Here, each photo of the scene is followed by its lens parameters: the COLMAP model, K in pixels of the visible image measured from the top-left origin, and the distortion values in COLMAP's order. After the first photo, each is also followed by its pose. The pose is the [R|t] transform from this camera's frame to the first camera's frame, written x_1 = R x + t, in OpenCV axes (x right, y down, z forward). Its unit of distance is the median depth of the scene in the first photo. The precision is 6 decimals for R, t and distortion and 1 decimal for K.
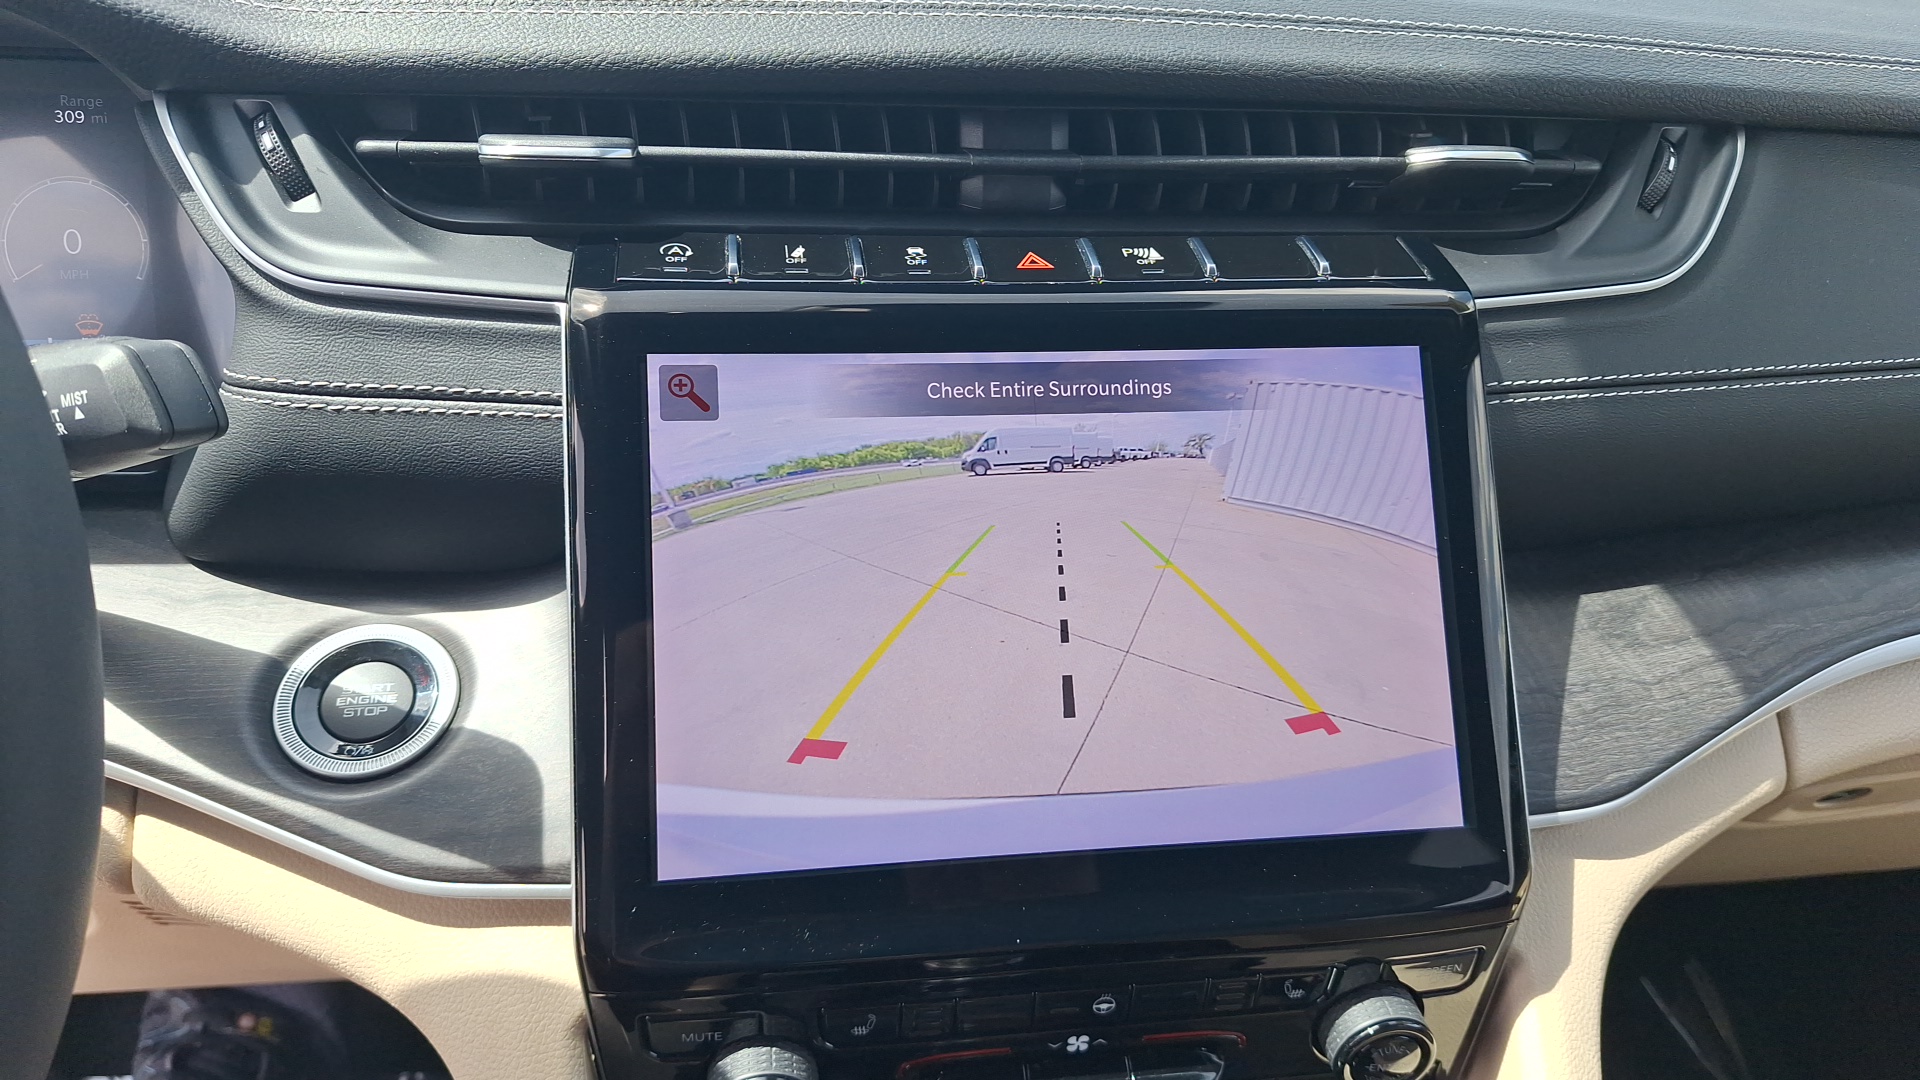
lens RADIAL K [[1251.7, 0, 960.0], [0, 1251.7, 540.0], [0, 0, 1]] dist [0.135174, -0.209679]
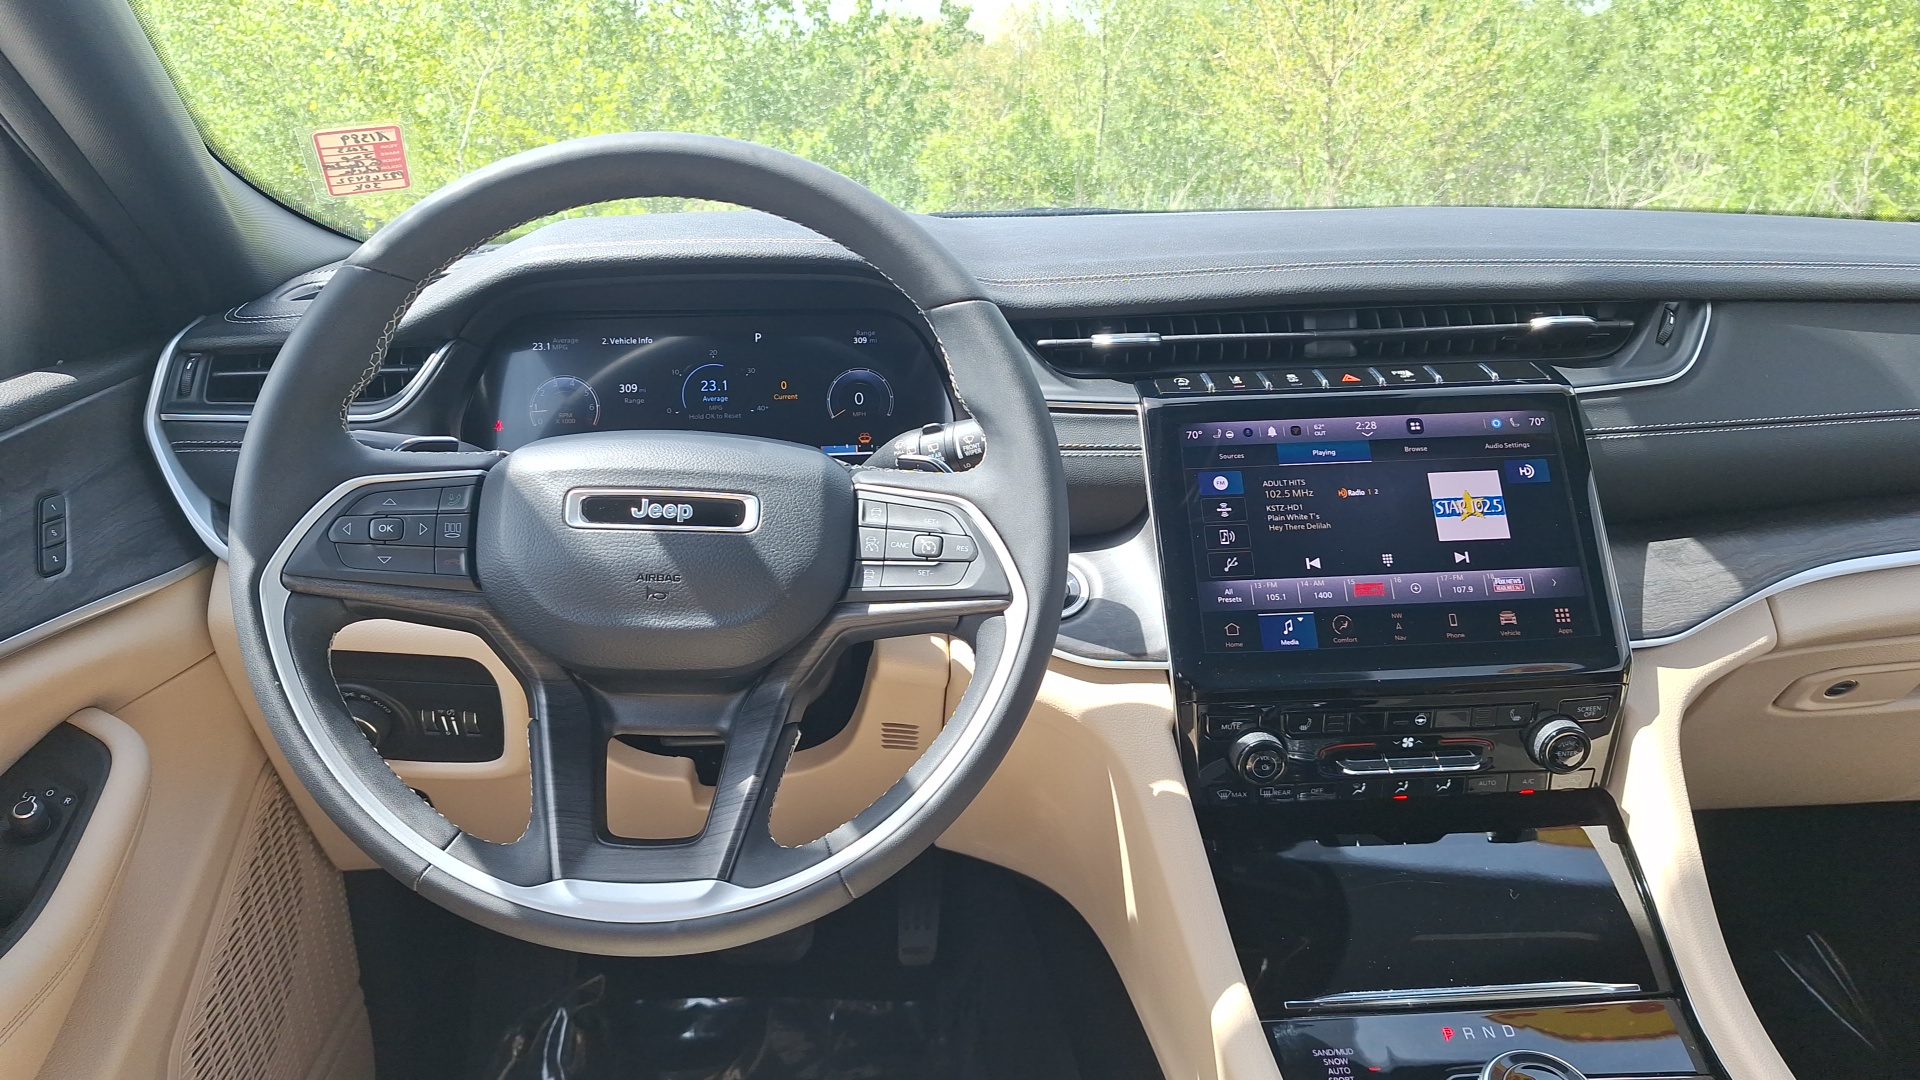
lens RADIAL K [[1251.7, 0, 960.0], [0, 1251.7, 540.0], [0, 0, 1]] dist [0.135174, -0.209679]
pose [[0.996079, -0.034885, -0.081303, -0.396448], [0.020493, 0.984963, -0.171545, 0.364369], [0.086065, 0.169207, 0.981816, -0.998318]]
